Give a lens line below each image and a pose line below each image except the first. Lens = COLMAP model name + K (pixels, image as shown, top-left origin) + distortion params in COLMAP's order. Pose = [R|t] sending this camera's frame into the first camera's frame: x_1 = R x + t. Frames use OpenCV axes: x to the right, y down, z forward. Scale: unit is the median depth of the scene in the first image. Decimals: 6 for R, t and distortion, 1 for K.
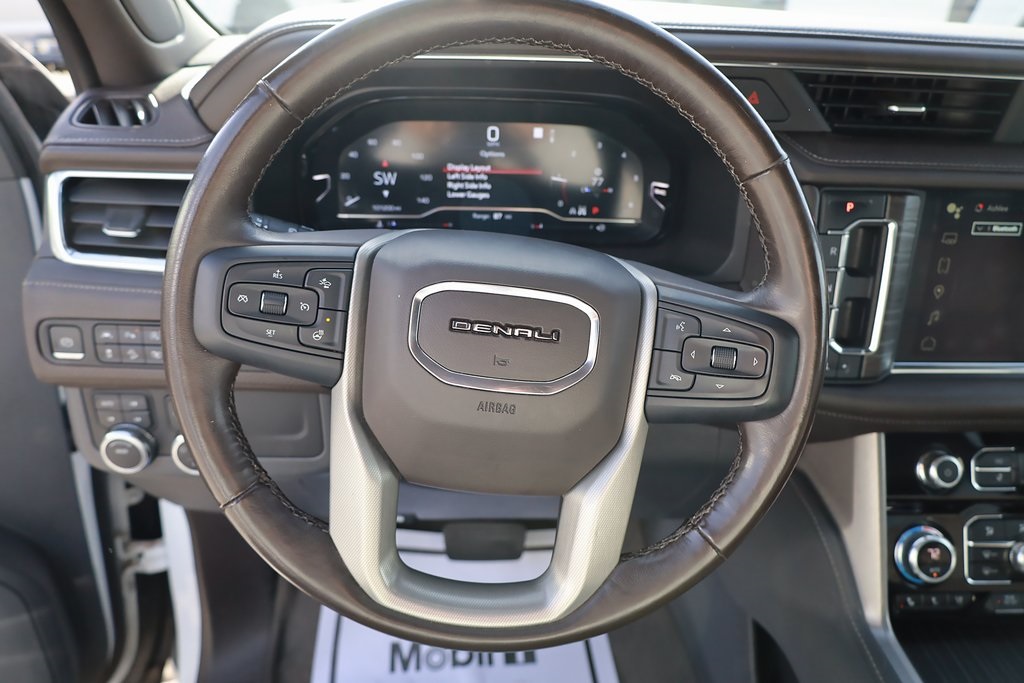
lens RADIAL K [[698.6, 0, 514.1], [0, 698.6, 350.3], [0, 0, 1]] dist [-0.017645, 0.012898]
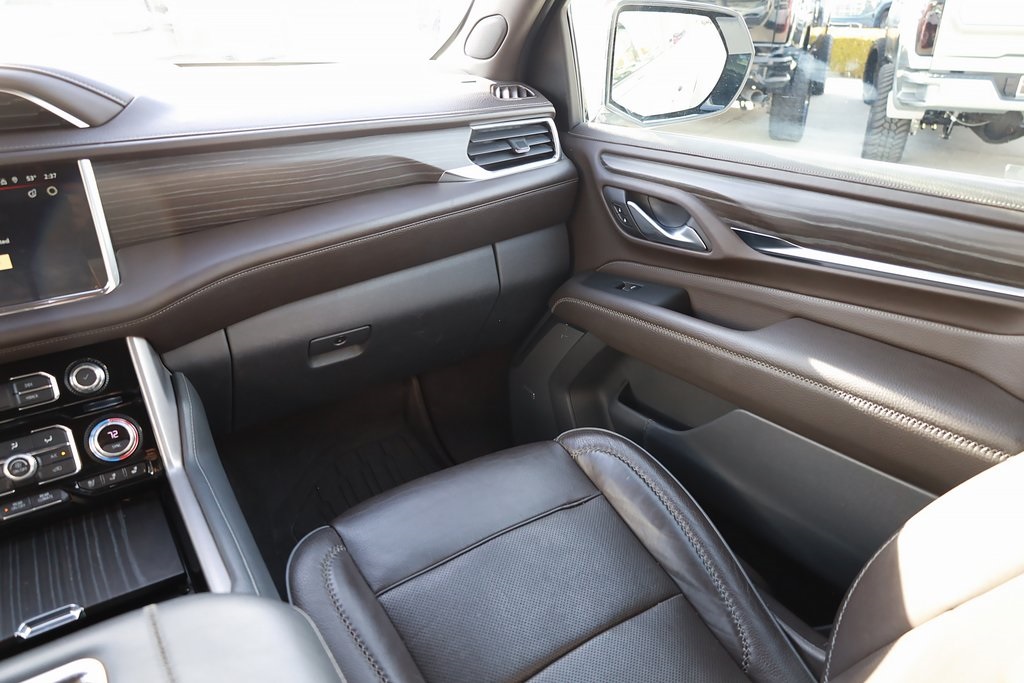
lens RADIAL K [[698.6, 0, 509.8], [0, 698.6, 346.5], [0, 0, 1]] dist [-0.017645, 0.012898]
pose [[0.858488, -0.259092, 0.442572, 1.087281], [0.281447, 0.959448, 0.015741, 0.346670], [-0.428703, 0.111047, 0.896595, -0.544187]]
